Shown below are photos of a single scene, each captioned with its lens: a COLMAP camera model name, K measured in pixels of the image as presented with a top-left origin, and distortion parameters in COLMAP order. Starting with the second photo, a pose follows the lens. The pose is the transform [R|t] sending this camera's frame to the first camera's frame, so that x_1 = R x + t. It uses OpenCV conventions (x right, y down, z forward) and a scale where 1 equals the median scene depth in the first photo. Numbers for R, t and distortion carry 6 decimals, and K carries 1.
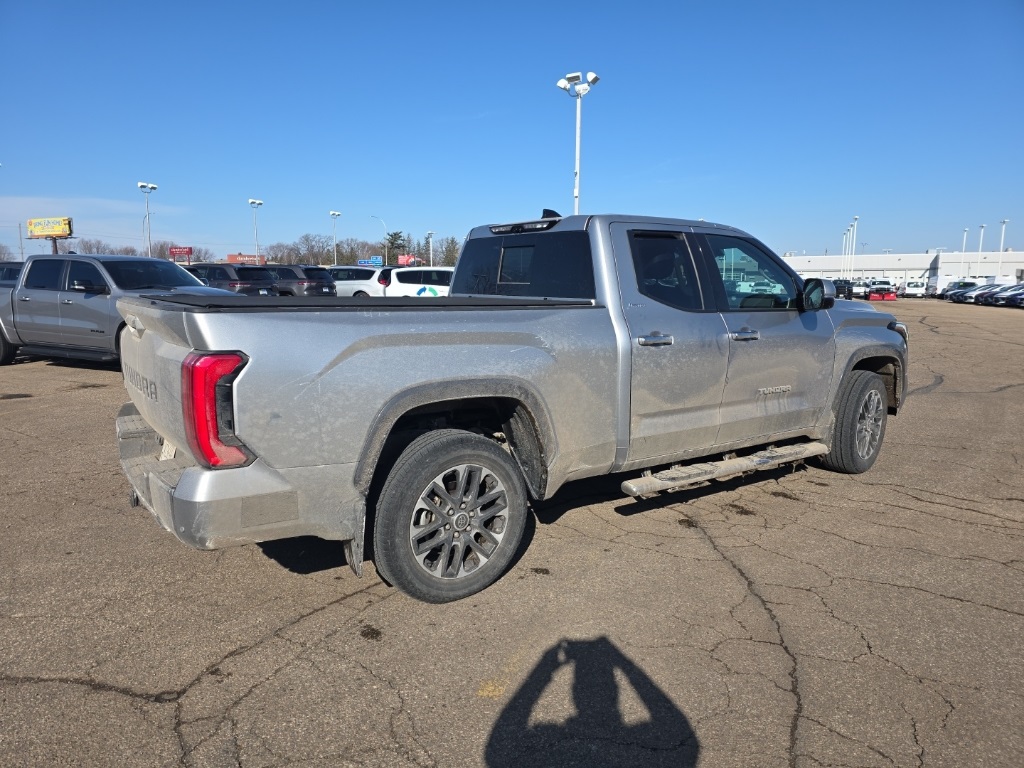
lens RADIAL K [[701.2, 0, 504.4], [0, 701.2, 385.8], [0, 0, 1]] dist [0.049919, -0.033302]
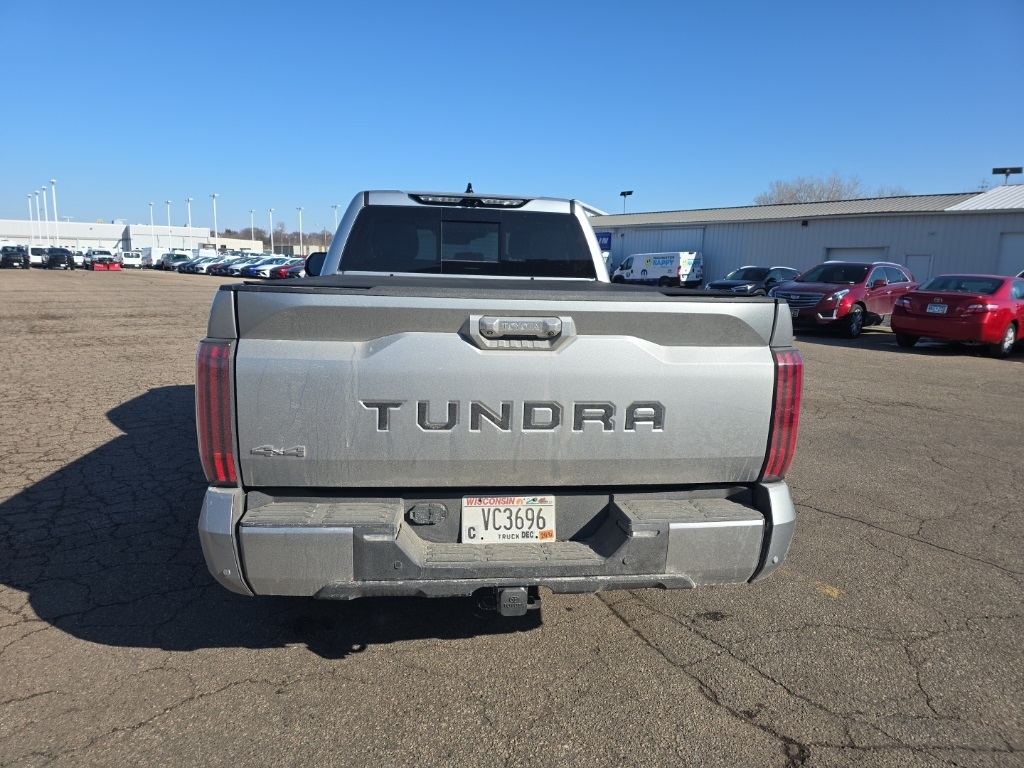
lens RADIAL K [[701.2, 0, 501.6], [0, 701.2, 380.8], [0, 0, 1]] dist [0.049919, -0.033302]
pose [[0.466187, -0.139873, 0.873559, -0.090759], [0.108888, 0.988986, 0.100245, -0.008897], [-0.877959, 0.048387, 0.476284, 0.060246]]
